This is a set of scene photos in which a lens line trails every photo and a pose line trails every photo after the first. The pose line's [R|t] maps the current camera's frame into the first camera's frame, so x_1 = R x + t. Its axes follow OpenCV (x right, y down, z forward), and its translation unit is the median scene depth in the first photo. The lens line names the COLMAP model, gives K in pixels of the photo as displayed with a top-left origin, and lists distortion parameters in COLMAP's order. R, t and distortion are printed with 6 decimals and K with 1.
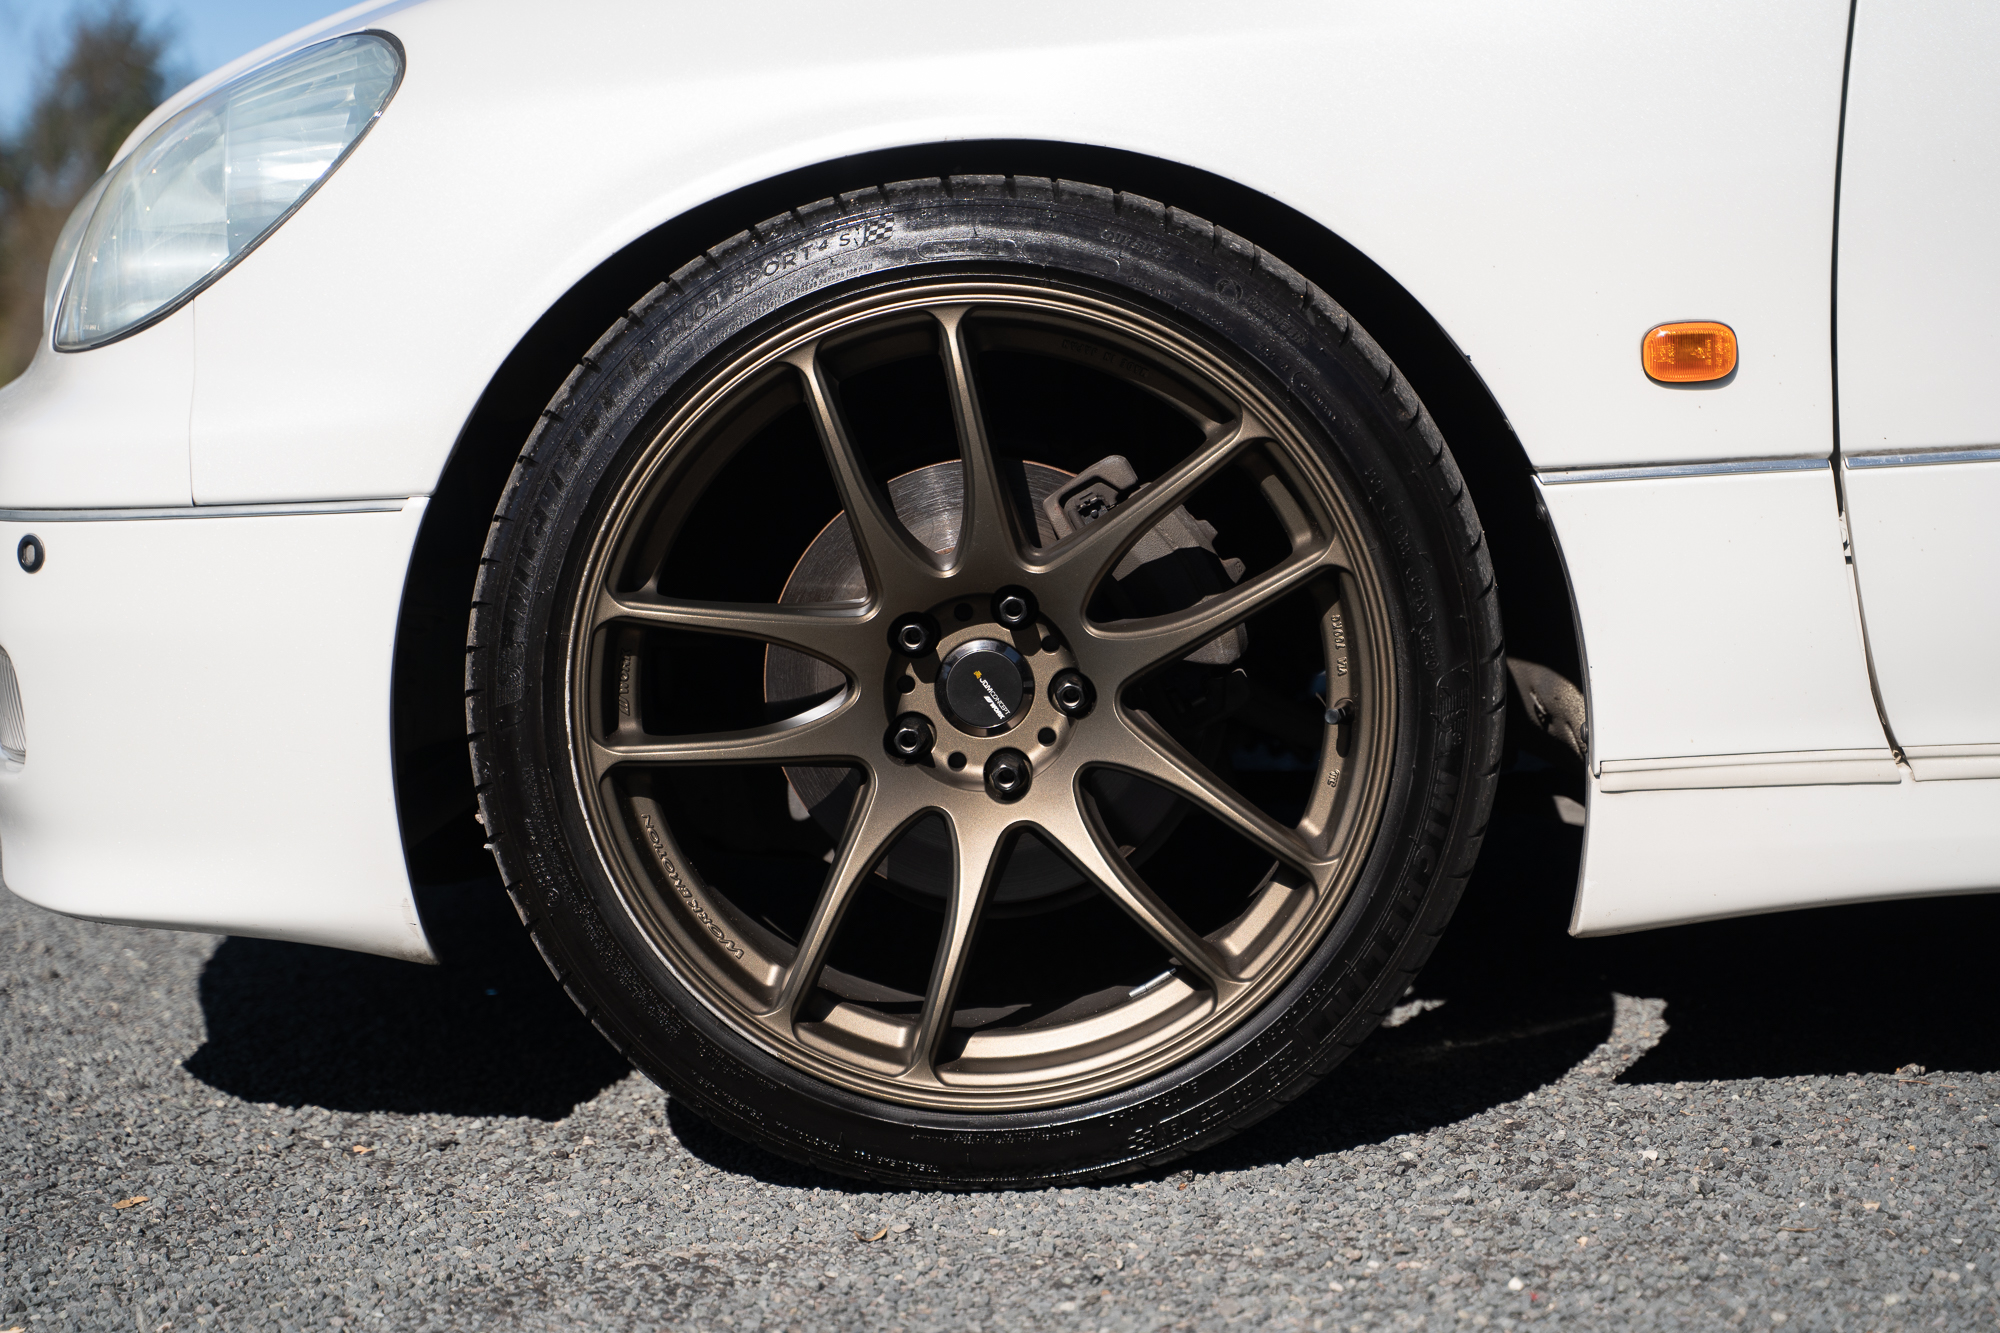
lens RADIAL K [[4178.9, 0, 1003.1], [0, 4178.9, 657.9], [0, 0, 1]] dist [0.298687, 0.000000]
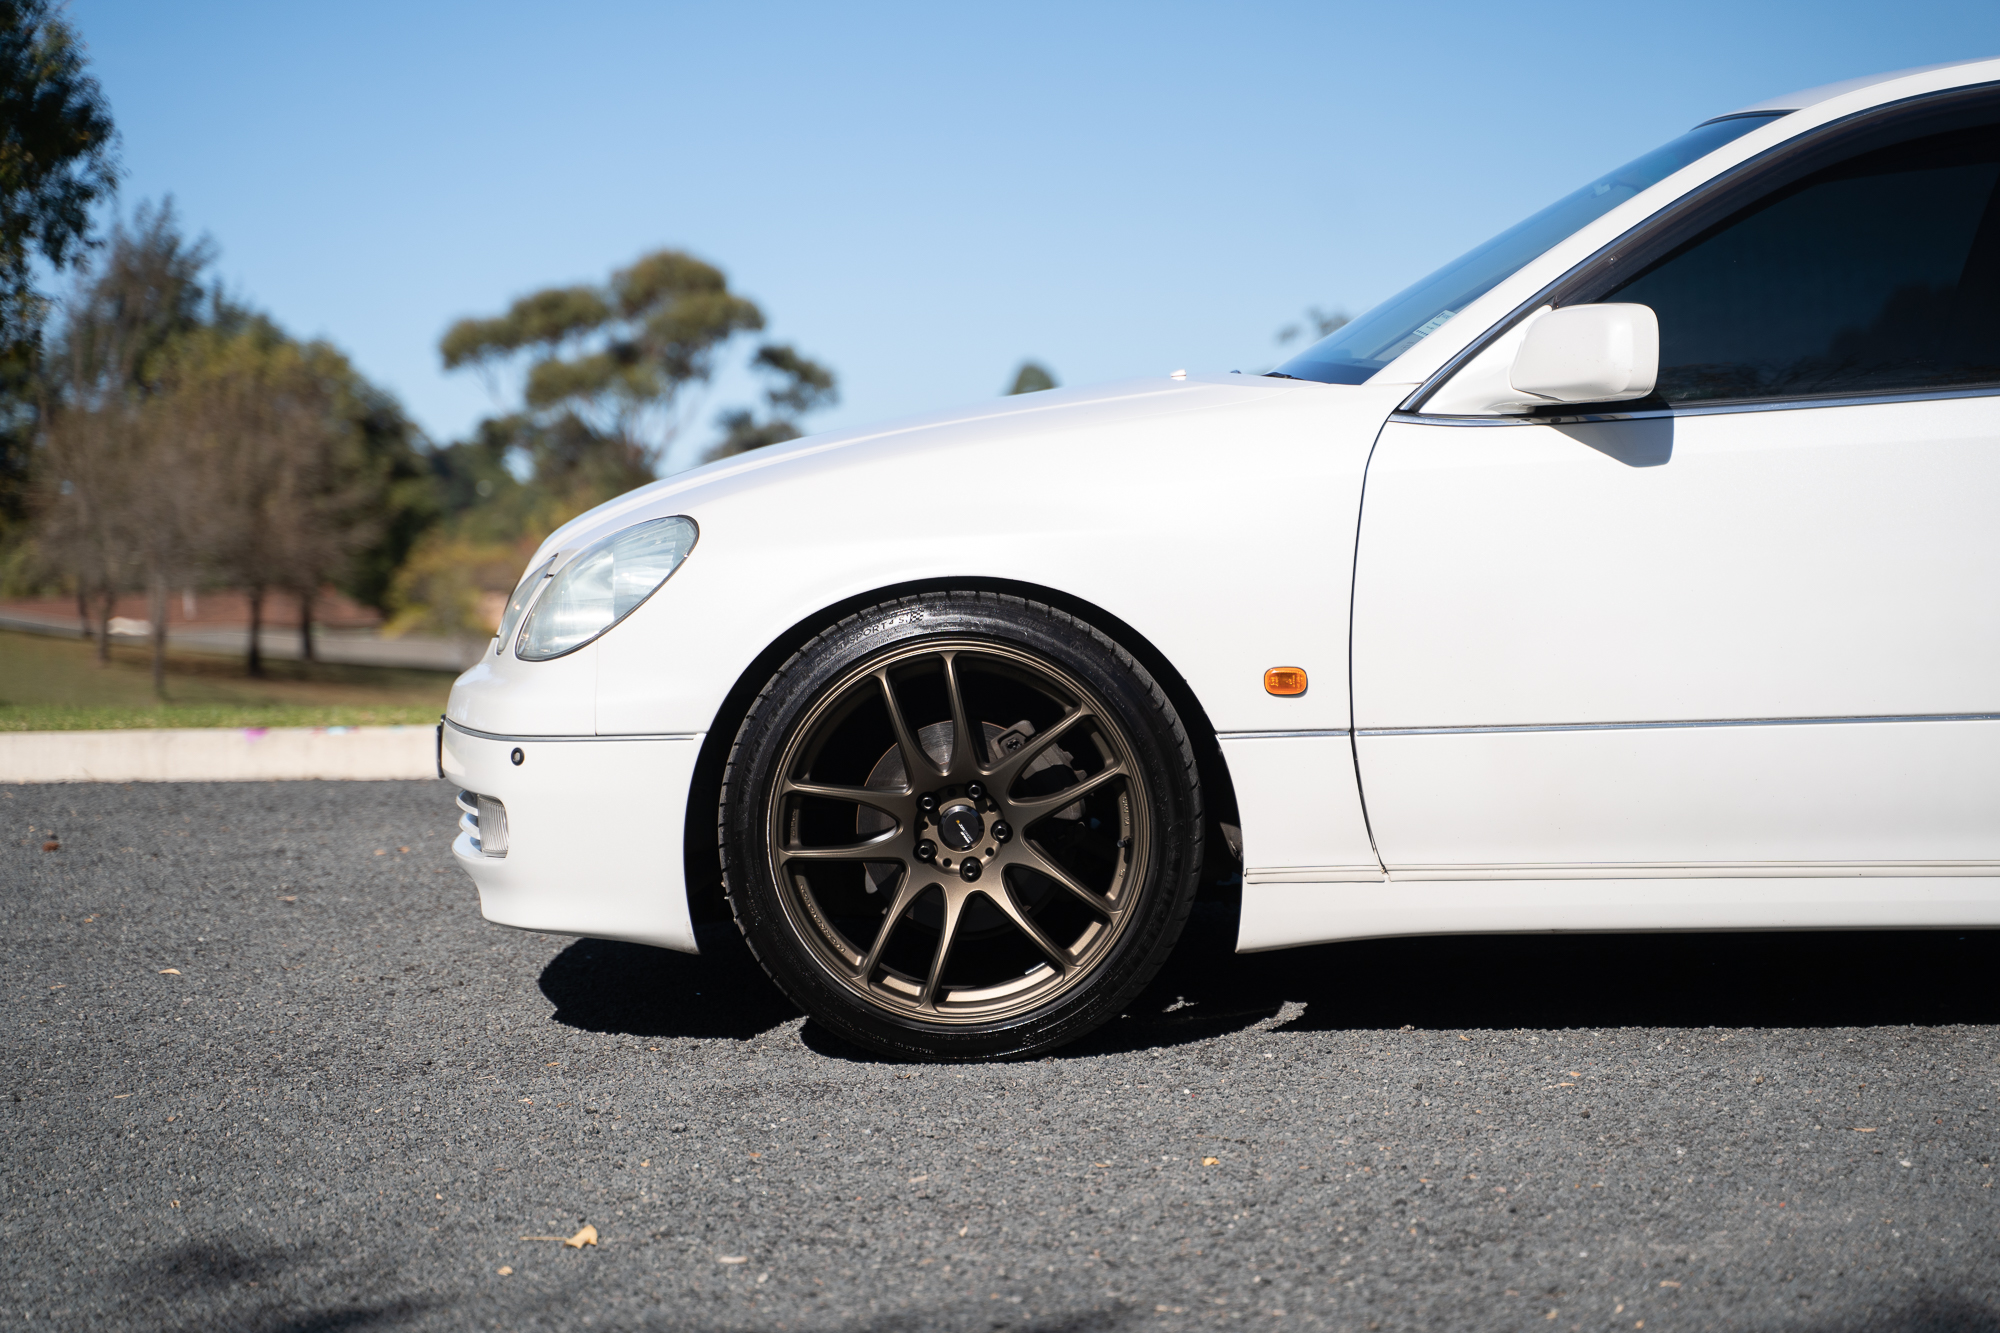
lens RADIAL K [[4308.2, 0, 989.3], [0, 4308.2, 656.3], [0, 0, 1]] dist [0.521989, 0.000000]
pose [[0.999744, 0.022047, -0.005011, 0.019342], [-0.022277, 0.998415, -0.051682, 0.033492], [0.003864, 0.051780, 0.998651, -1.215605]]
